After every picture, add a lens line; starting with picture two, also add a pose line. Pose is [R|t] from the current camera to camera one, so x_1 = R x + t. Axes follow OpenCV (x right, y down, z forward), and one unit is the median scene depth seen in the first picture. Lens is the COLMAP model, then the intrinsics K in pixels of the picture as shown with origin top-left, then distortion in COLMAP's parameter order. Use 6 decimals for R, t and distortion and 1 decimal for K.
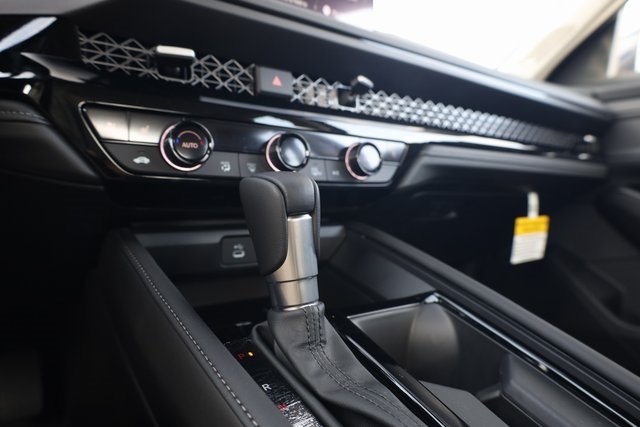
lens RADIAL K [[441.8, 0, 317.0], [0, 441.8, 214.0], [0, 0, 1]] dist [-0.004277, -0.000220]
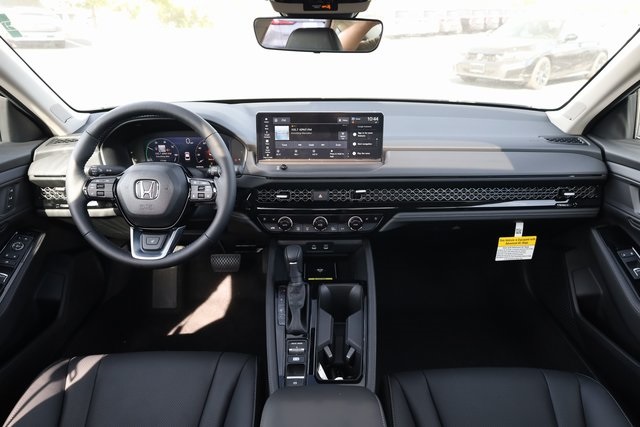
lens RADIAL K [[441.8, 0, 318.2], [0, 441.8, 212.9], [0, 0, 1]] dist [-0.004277, -0.000220]
pose [[0.818427, 0.182219, -0.544953, 1.432003], [-0.007560, 0.951719, 0.306878, -1.056146], [0.574561, -0.247038, 0.780290, -1.195176]]
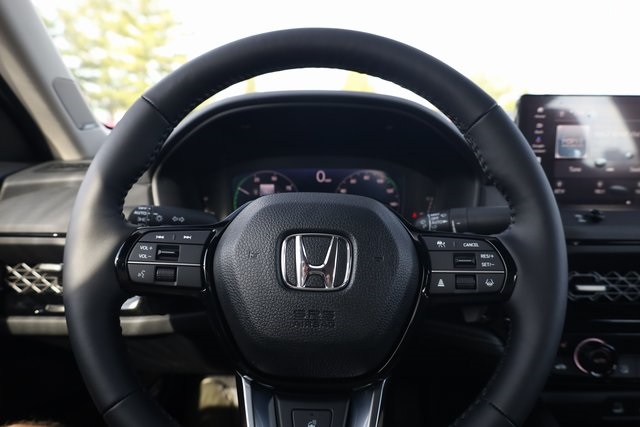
lens RADIAL K [[441.8, 0, 319.6], [0, 441.8, 210.2], [0, 0, 1]] dist [-0.004277, -0.000220]
pose [[0.817465, 0.059213, -0.572926, -0.202838], [-0.012492, 0.996290, 0.085145, -0.592429], [0.575843, -0.062446, 0.815172, -0.453099]]
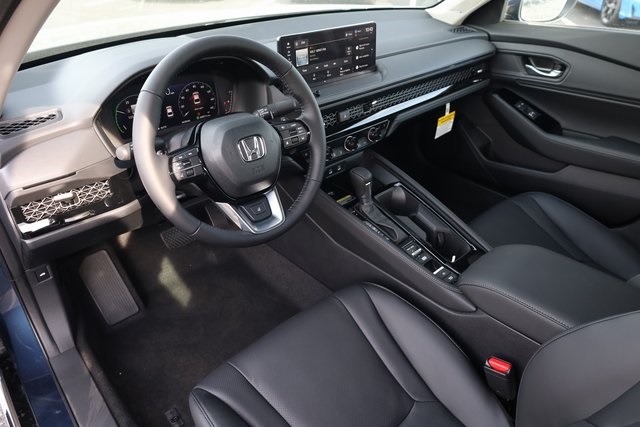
lens RADIAL K [[441.8, 0, 319.0], [0, 441.8, 212.0], [0, 0, 1]] dist [-0.004277, -0.000220]
pose [[0.992229, -0.100812, 0.072932, -0.517368], [0.055351, 0.882569, 0.466914, -1.077295], [-0.111438, -0.459249, 0.881290, -1.693681]]
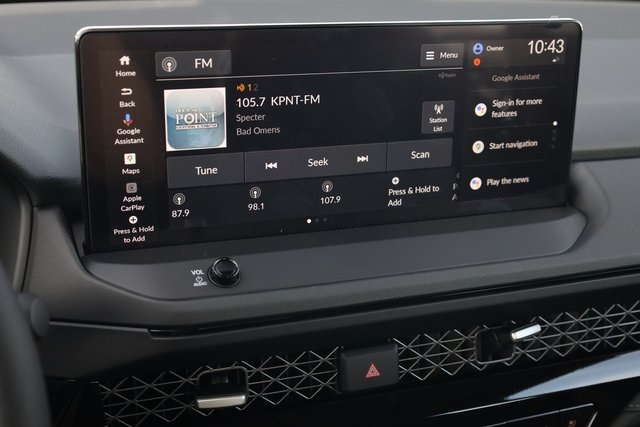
lens RADIAL K [[877.3, 0, 317.4], [0, 877.3, 212.4], [0, 0, 1]] dist [-0.020354, 0.000000]
pose [[0.961375, 0.081808, -0.262802, 0.156261], [-0.008981, 0.963623, 0.267114, -0.888154], [0.275095, -0.254437, 0.927138, -0.180941]]
